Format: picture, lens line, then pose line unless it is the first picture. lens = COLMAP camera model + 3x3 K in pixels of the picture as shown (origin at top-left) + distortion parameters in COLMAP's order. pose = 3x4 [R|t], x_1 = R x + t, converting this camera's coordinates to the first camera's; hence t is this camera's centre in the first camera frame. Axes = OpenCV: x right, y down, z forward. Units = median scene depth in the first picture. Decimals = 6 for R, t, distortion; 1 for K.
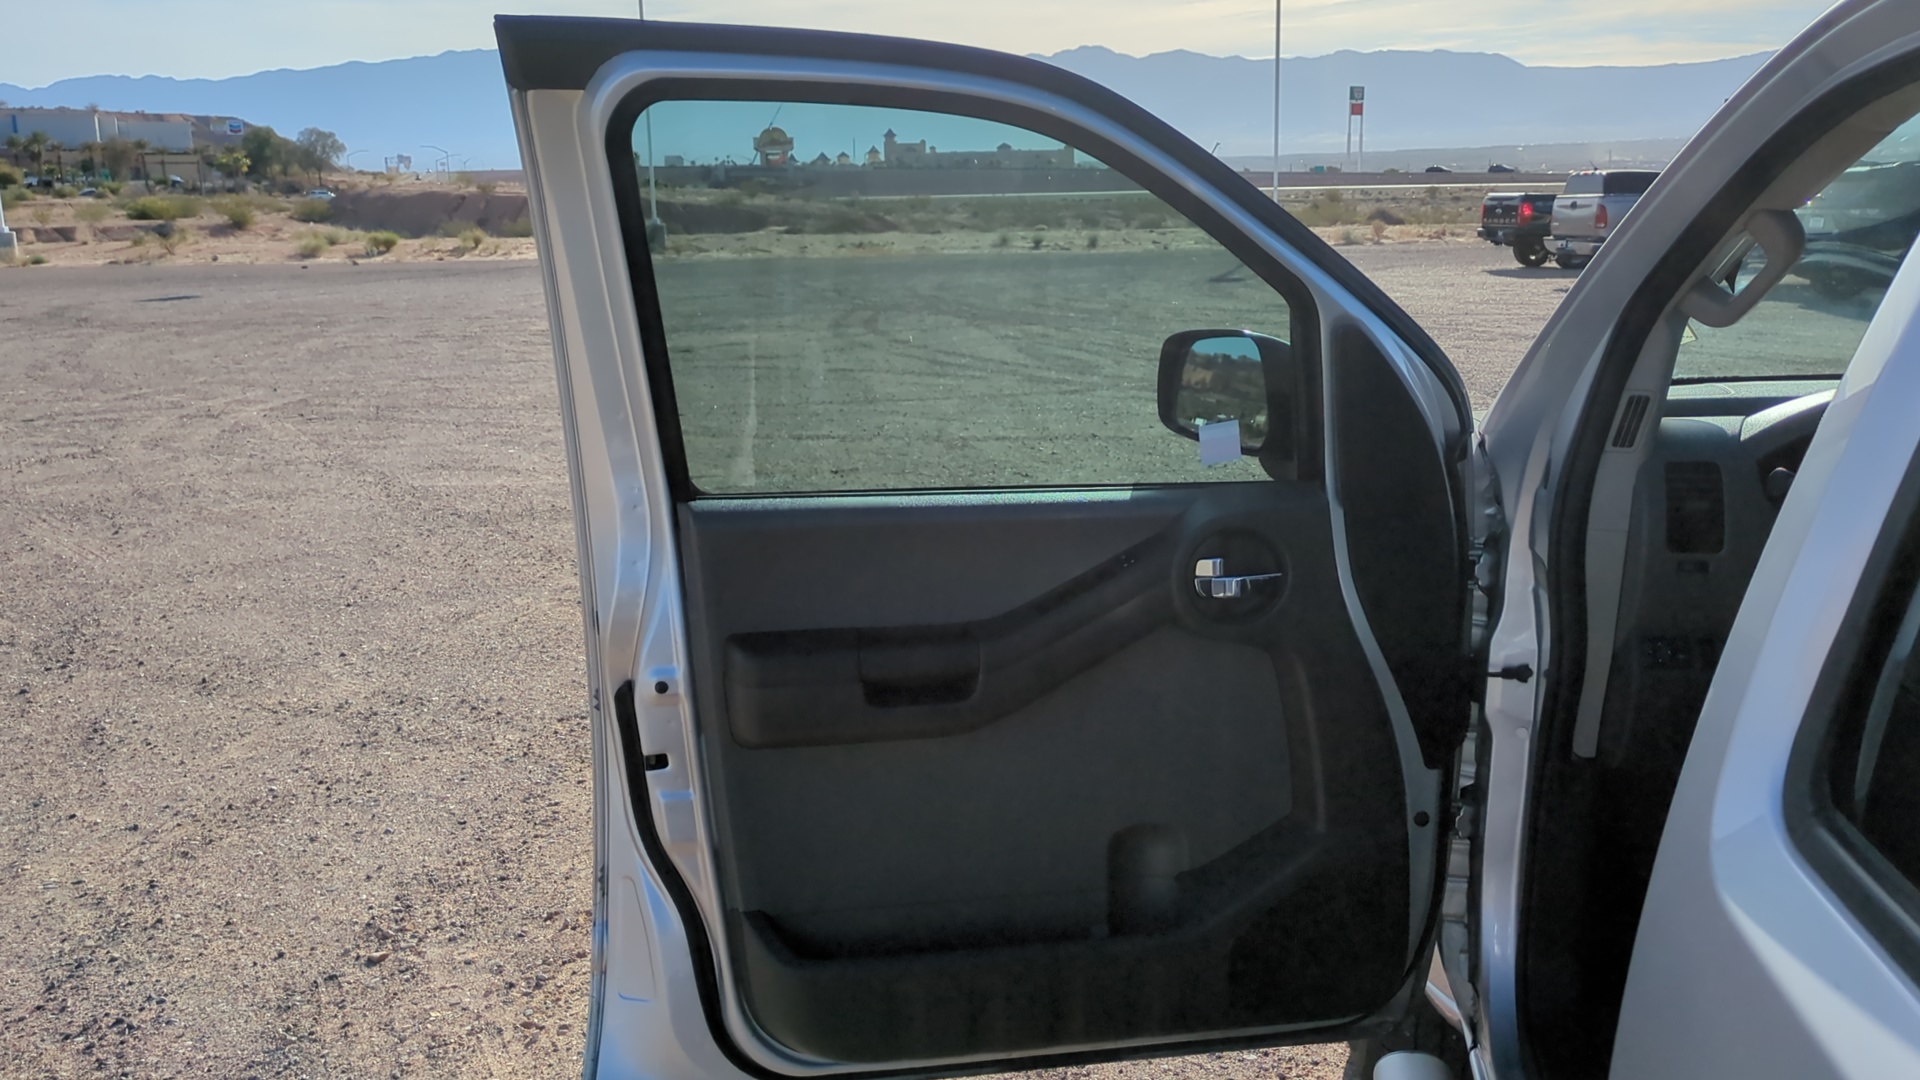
lens RADIAL K [[1647.4, 0, 972.6], [0, 1647.4, 531.7], [0, 0, 1]] dist [0.088871, -0.116821]
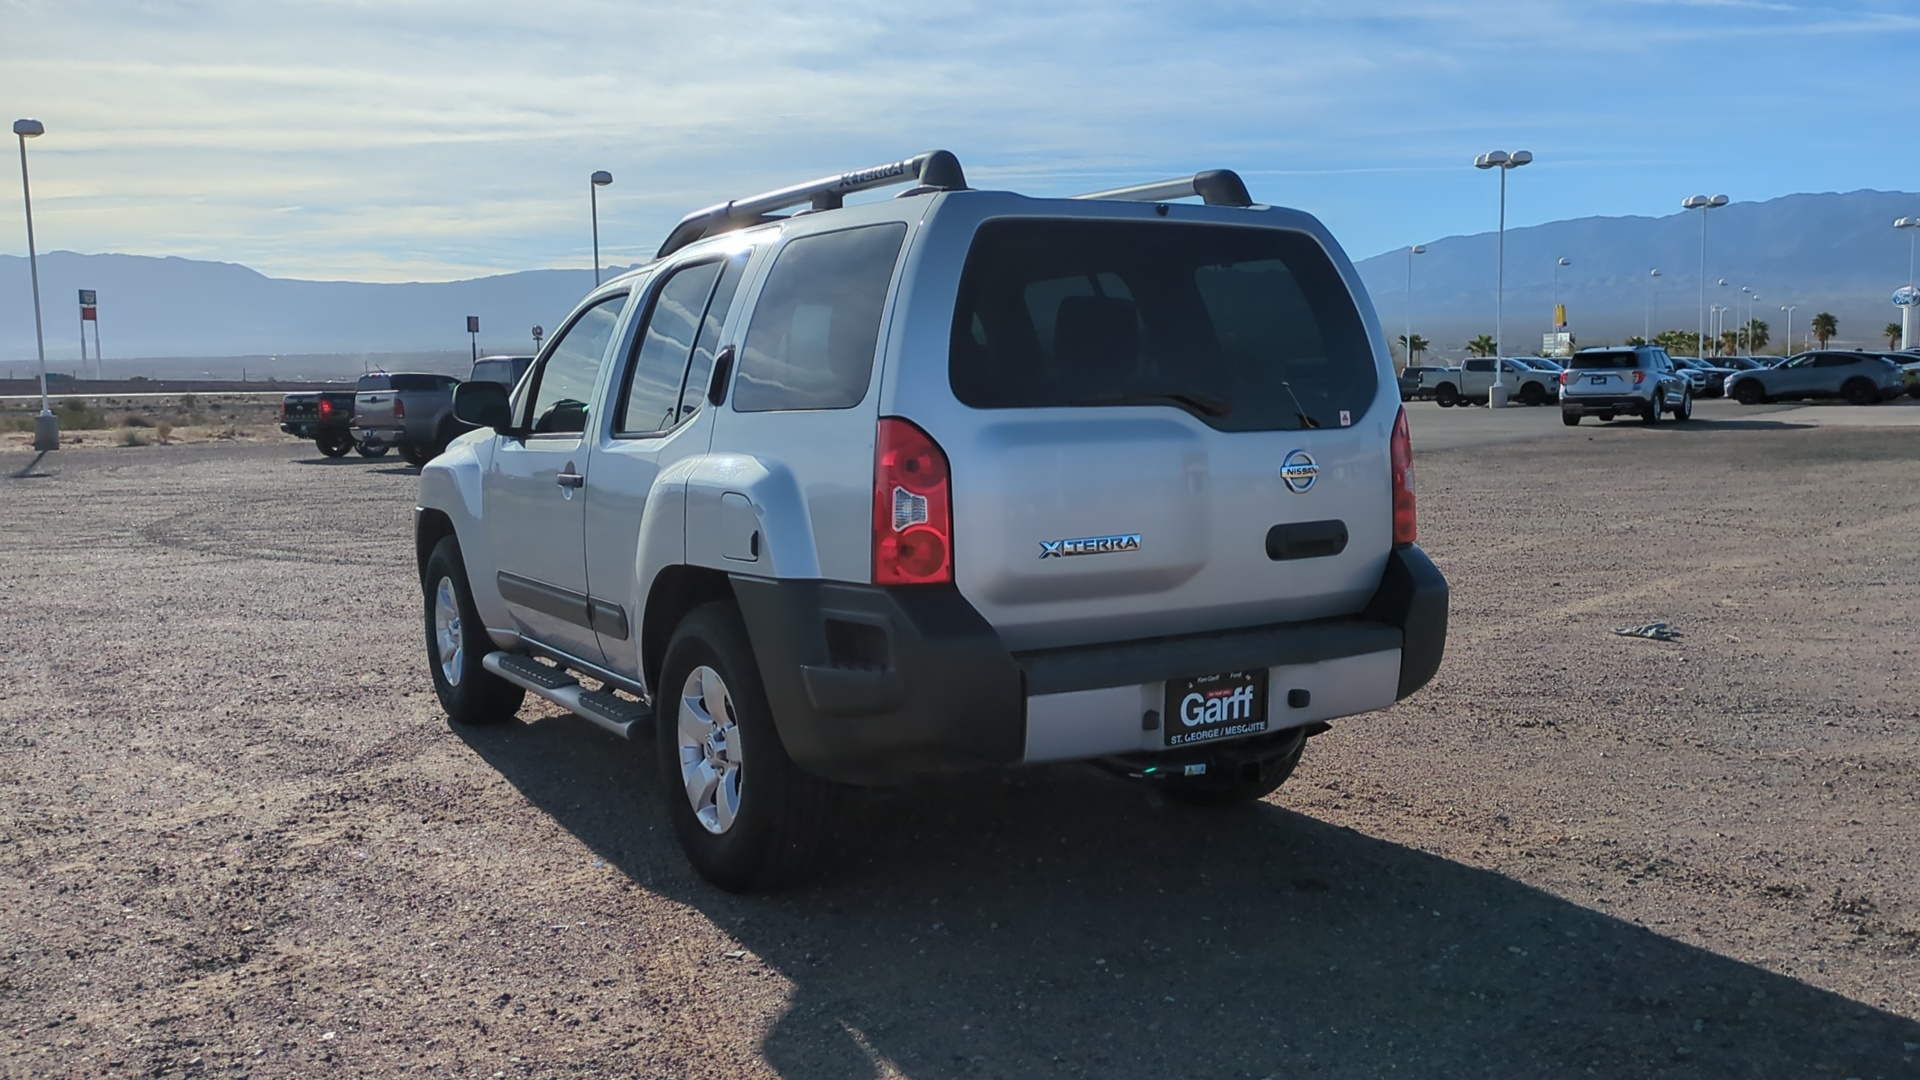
lens RADIAL K [[1647.4, 0, 977.5], [0, 1647.4, 531.9], [0, 0, 1]] dist [0.088871, -0.116821]
pose [[0.759383, -0.059839, 0.647886, -0.036166], [0.138841, 0.987730, -0.071508, 0.017137], [-0.635657, 0.144255, 0.758373, -0.063798]]
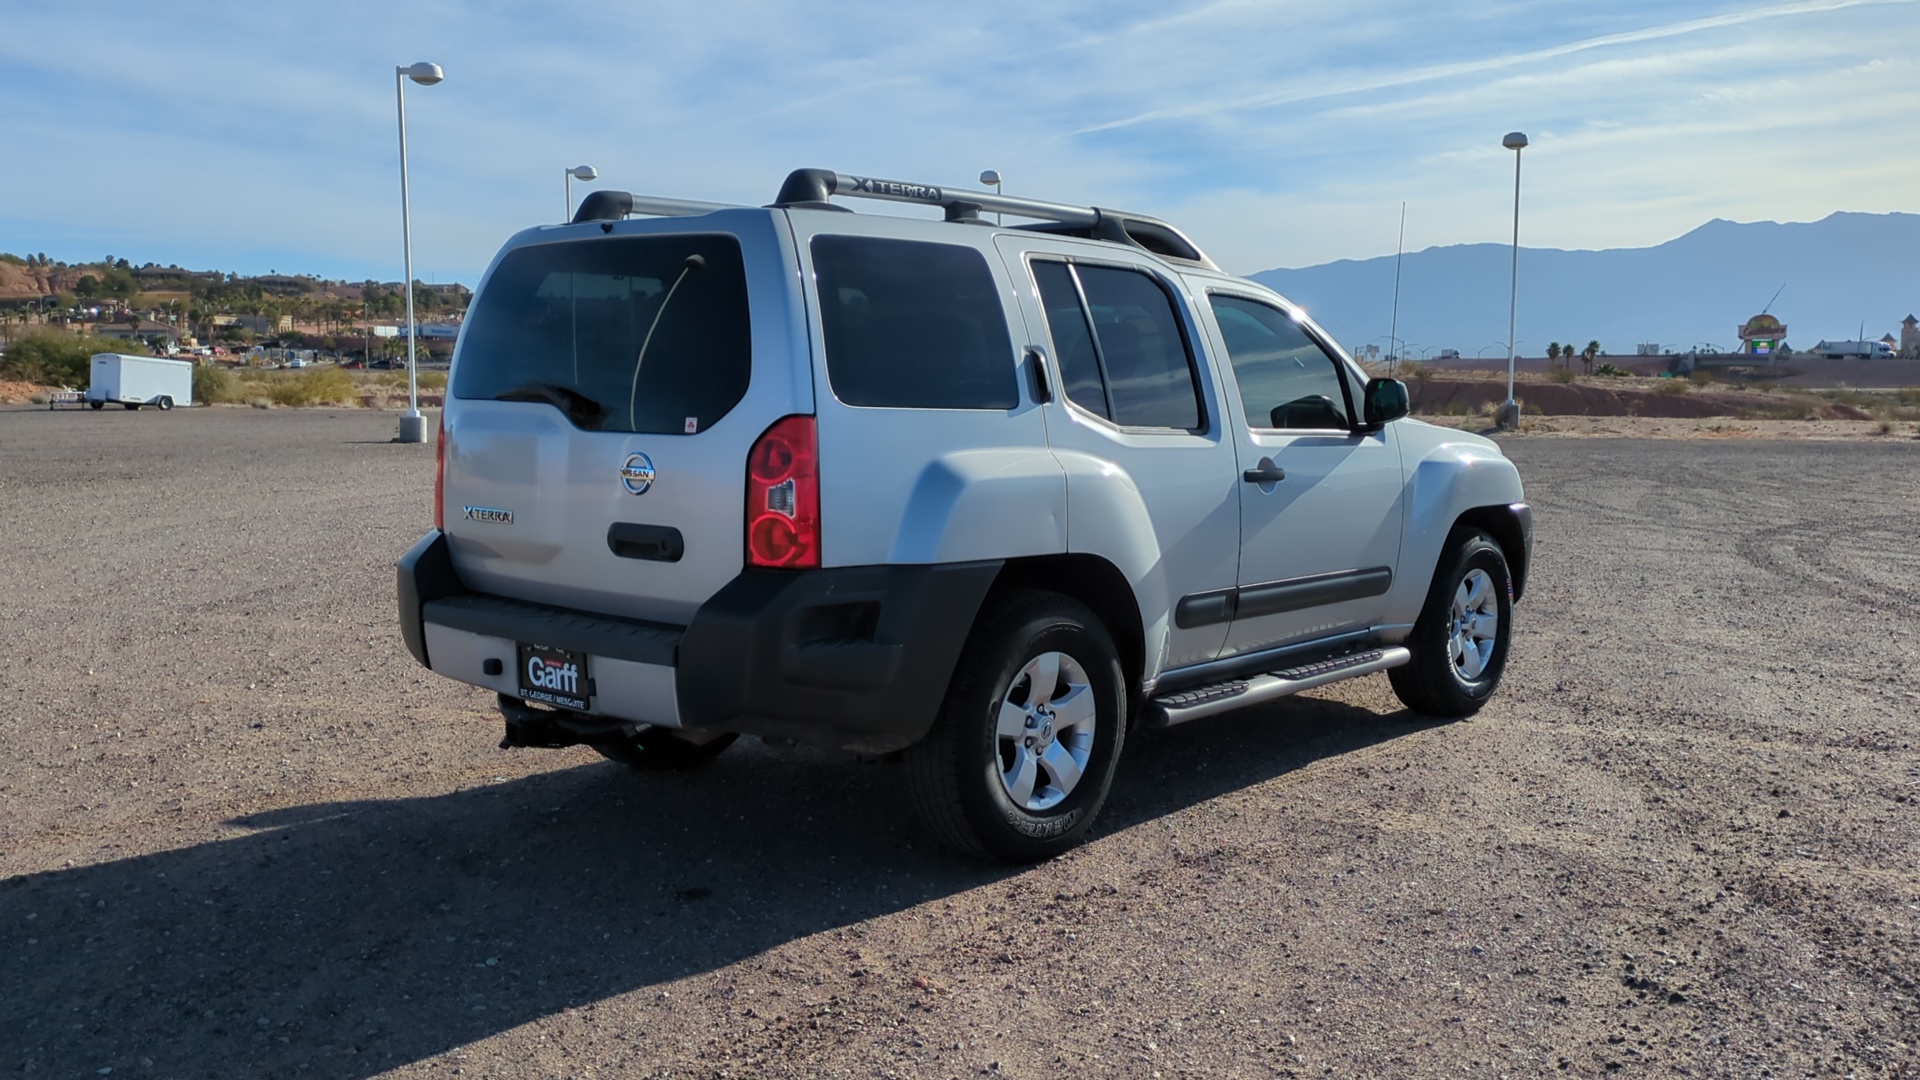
lens RADIAL K [[1647.4, 0, 967.5], [0, 1647.4, 545.4], [0, 0, 1]] dist [0.088871, -0.116821]
pose [[0.845881, 0.070249, -0.528726, 0.076183], [-0.123920, 0.990047, -0.066710, 0.017597], [0.518777, 0.121948, 0.846167, -0.072995]]
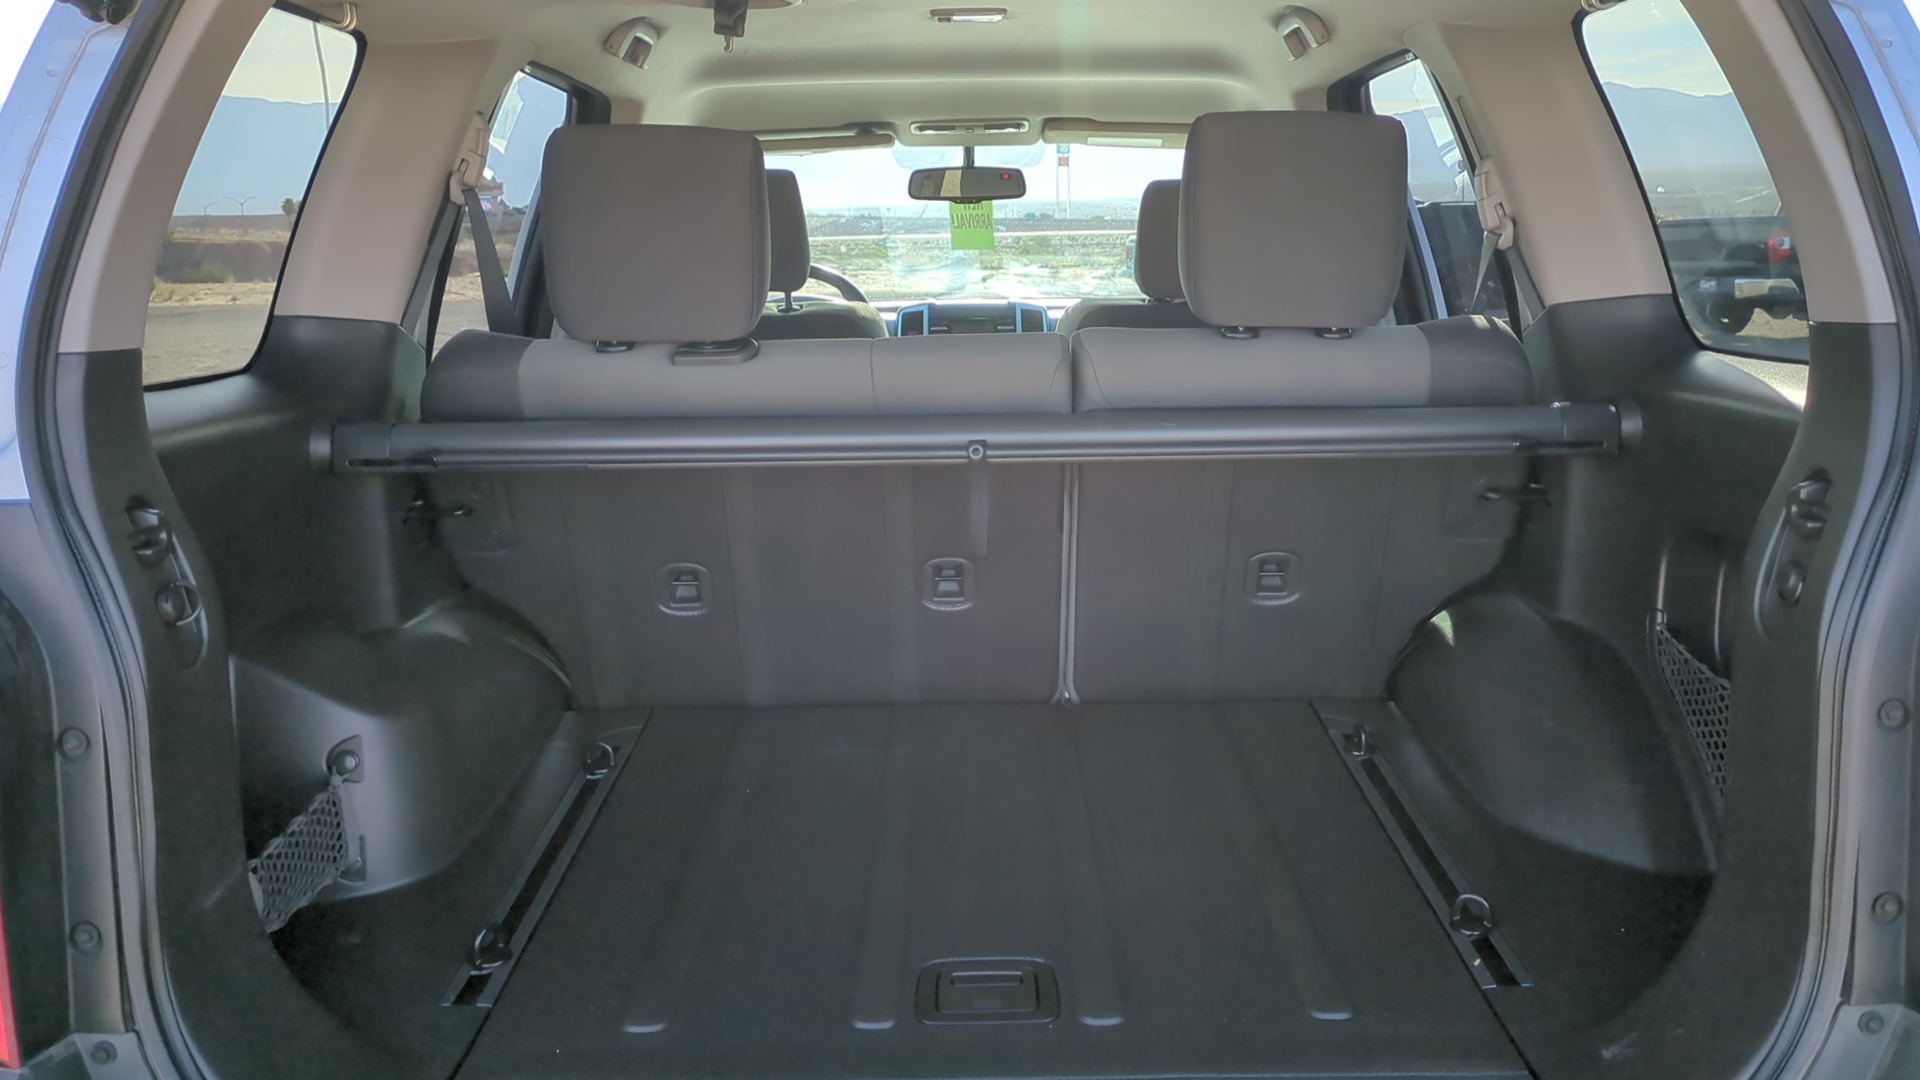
lens RADIAL K [[1647.4, 0, 973.5], [0, 1647.4, 537.9], [0, 0, 1]] dist [0.088871, -0.116821]
pose [[0.986538, -0.034005, 0.159954, 0.014372], [0.037674, 0.999091, -0.019959, 0.008779], [-0.159130, 0.025717, 0.986923, -0.035984]]
